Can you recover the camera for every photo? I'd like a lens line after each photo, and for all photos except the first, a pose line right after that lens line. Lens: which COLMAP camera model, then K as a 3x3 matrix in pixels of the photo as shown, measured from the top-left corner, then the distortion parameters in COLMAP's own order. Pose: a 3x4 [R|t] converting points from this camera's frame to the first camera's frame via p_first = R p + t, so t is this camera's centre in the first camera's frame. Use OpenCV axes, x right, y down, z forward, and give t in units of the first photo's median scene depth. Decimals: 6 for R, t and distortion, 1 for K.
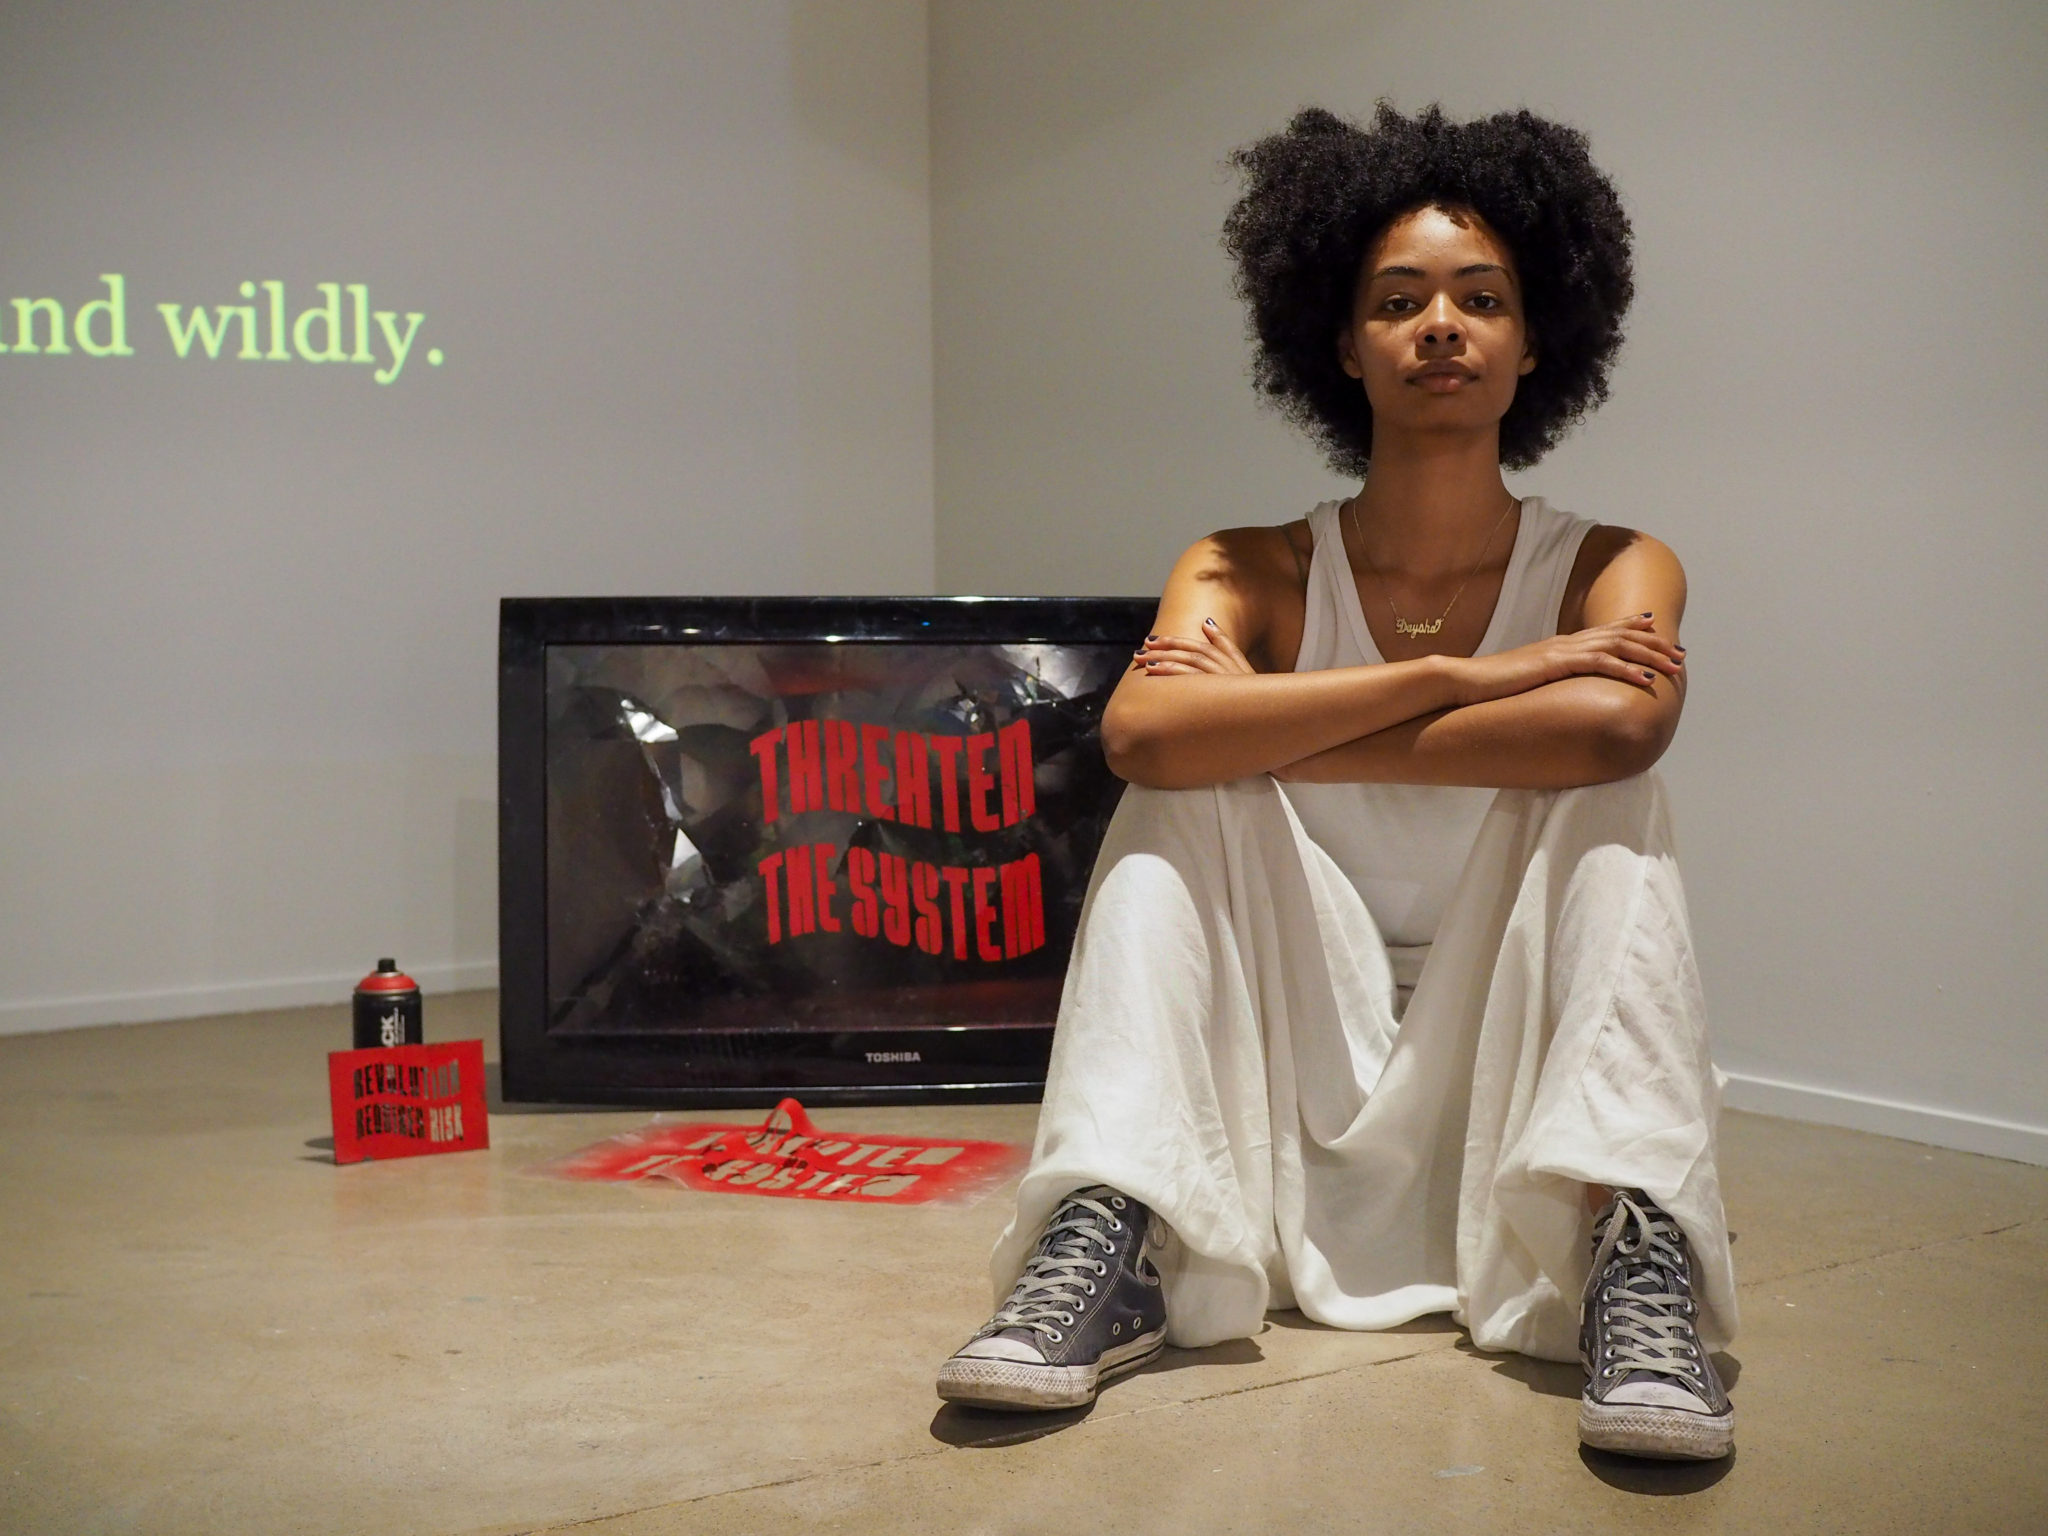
lens RADIAL K [[2932.7, 0, 1025.7], [0, 2932.7, 764.6], [0, 0, 1]] dist [-0.084359, 0.000000]
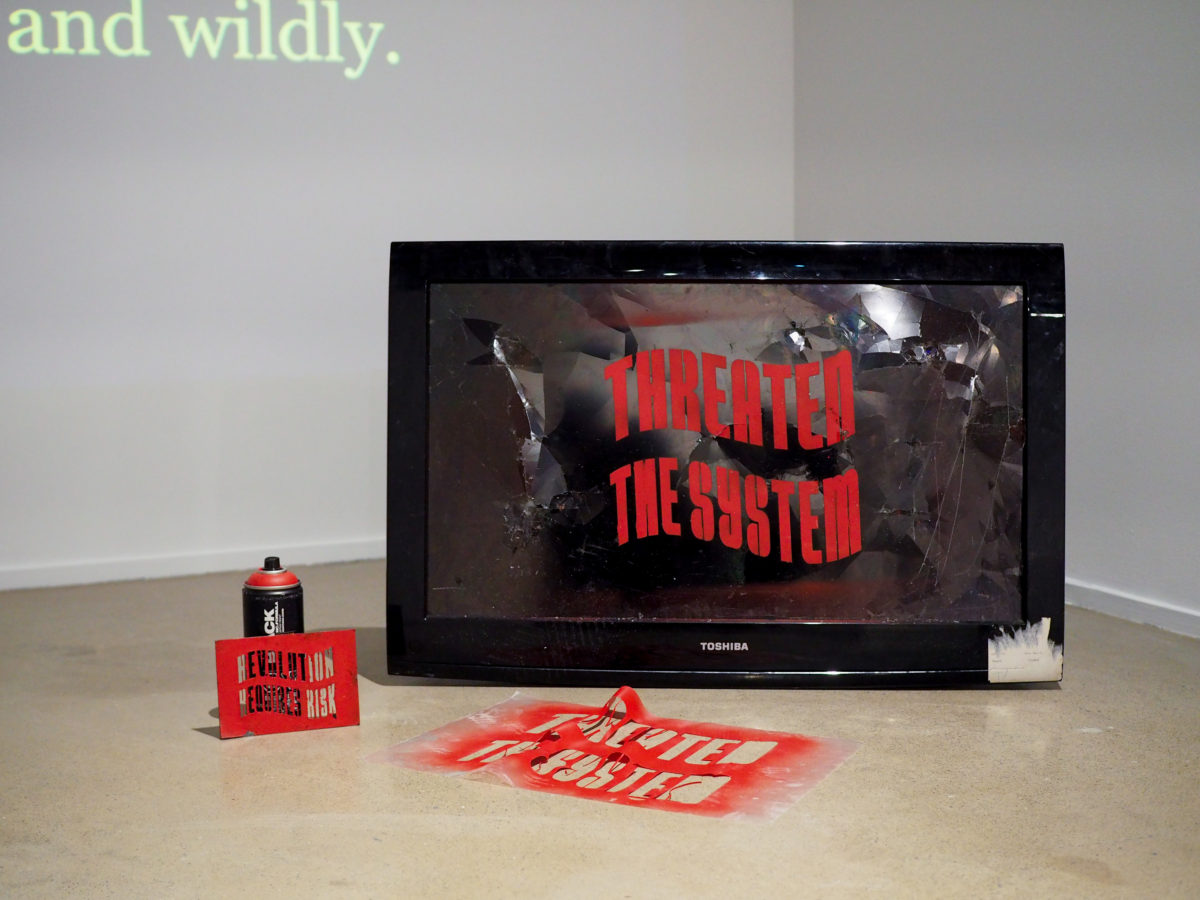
lens RADIAL K [[1718.4, 0, 596.6], [0, 1718.4, 454.2], [0, 0, 1]] dist [-0.084359, 0.000000]
pose [[0.985003, 0.019805, -0.171397, 0.019010], [-0.010697, 0.998489, 0.053901, -0.010589], [0.172206, -0.051259, 0.983726, 0.339645]]
